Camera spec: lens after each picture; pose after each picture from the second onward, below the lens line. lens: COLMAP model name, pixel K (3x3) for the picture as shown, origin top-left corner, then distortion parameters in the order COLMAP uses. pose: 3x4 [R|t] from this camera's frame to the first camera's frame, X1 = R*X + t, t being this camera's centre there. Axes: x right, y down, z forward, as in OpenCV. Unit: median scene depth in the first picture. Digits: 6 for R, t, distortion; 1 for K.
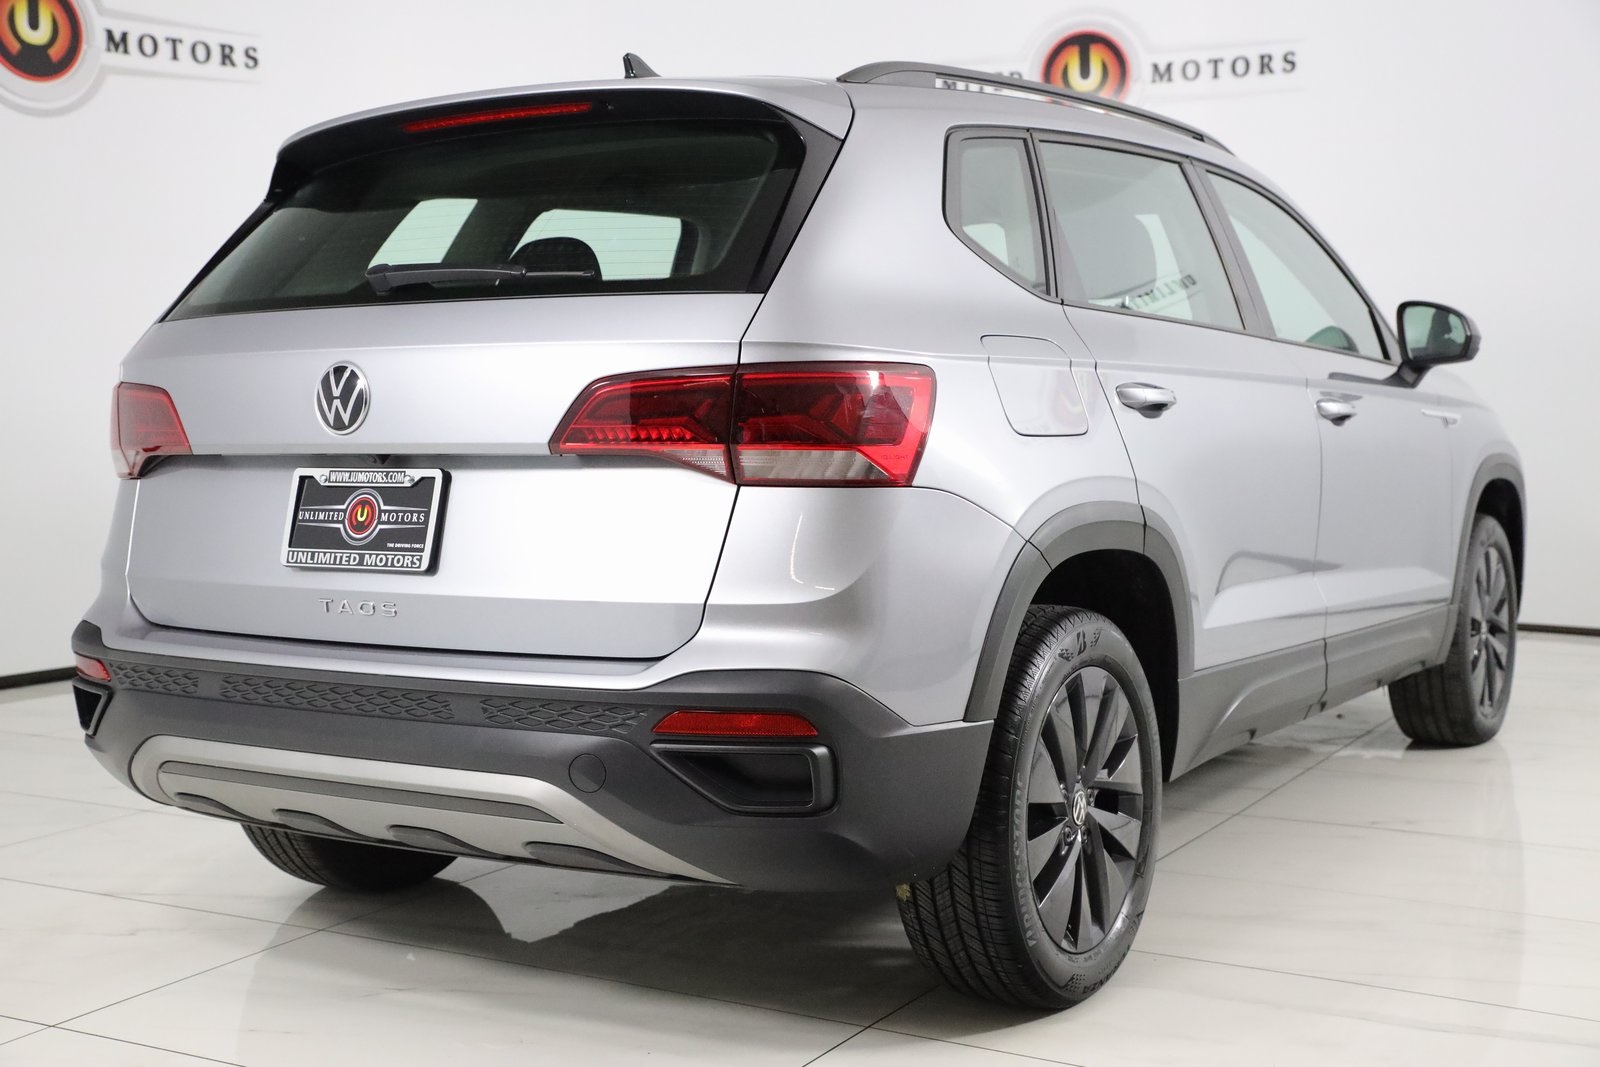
lens RADIAL K [[1932.6, 0, 800.0], [0, 1932.6, 533.5], [0, 0, 1]] dist [-0.002793, 0.214307]
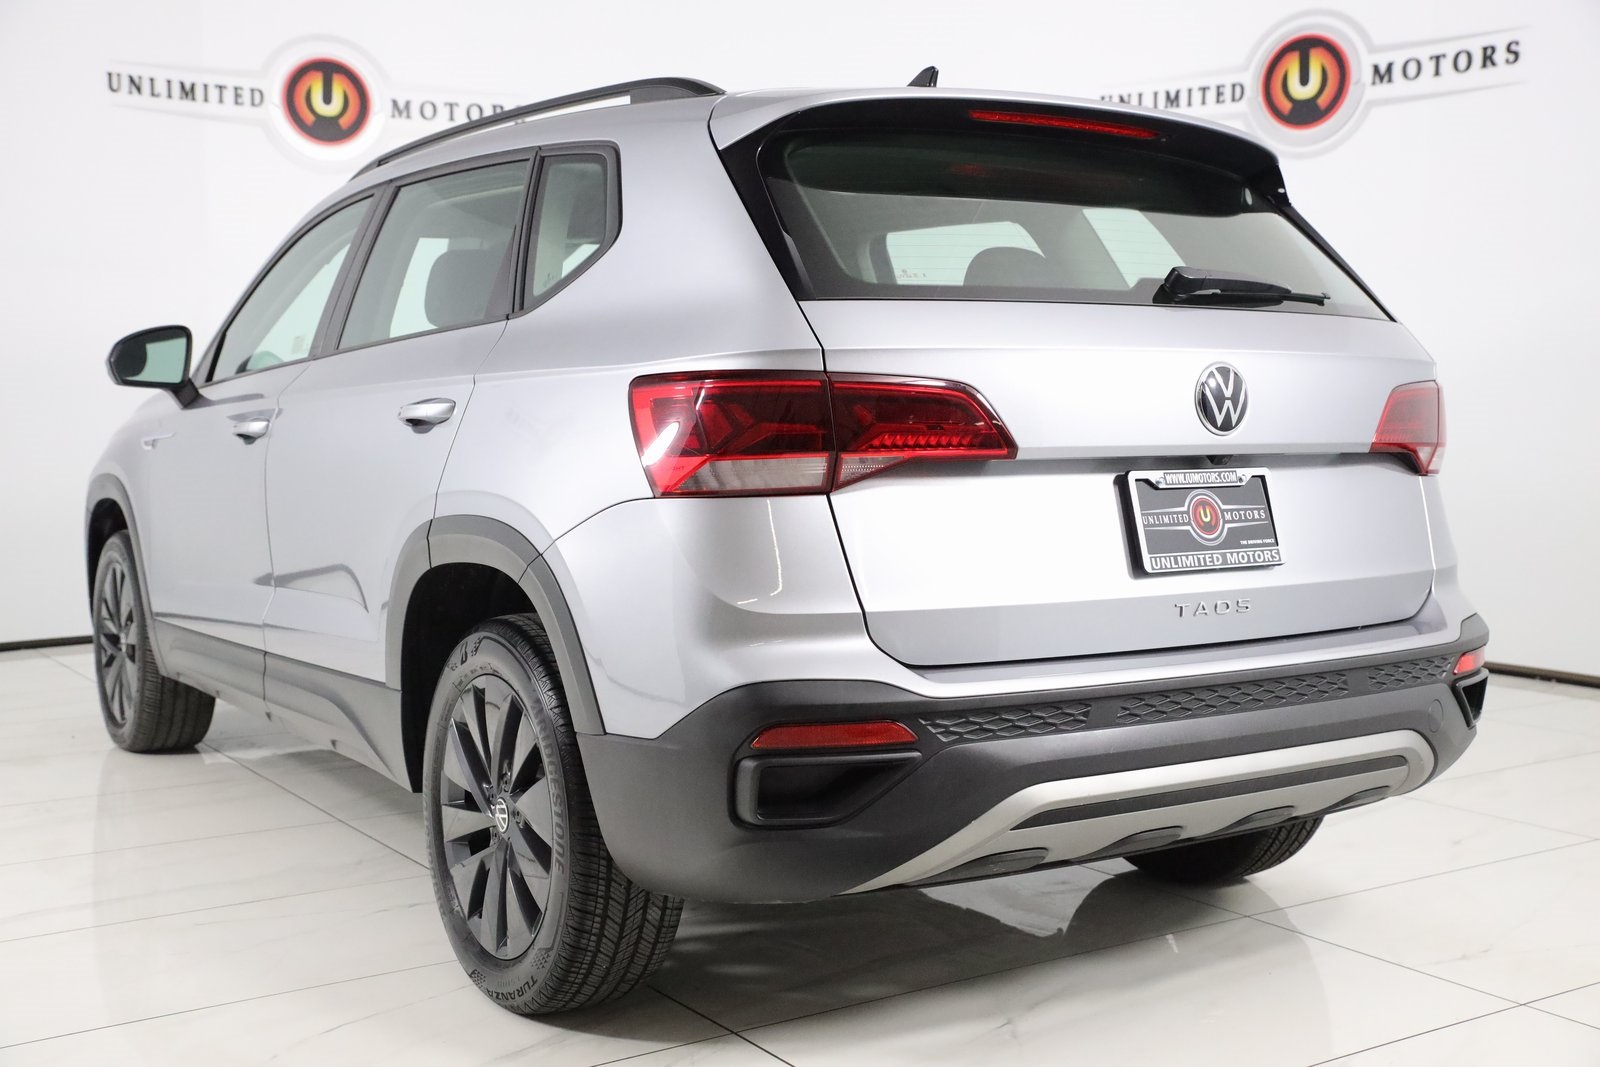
lens RADIAL K [[1888.3, 0, 800.0], [0, 1888.3, 533.5], [0, 0, 1]] dist [0.016906, 0.278753]
pose [[0.414740, -0.042548, 0.908945, -1.214893], [0.059839, 0.998019, 0.019414, -0.032142], [-0.907970, 0.046339, 0.416465, 0.786925]]
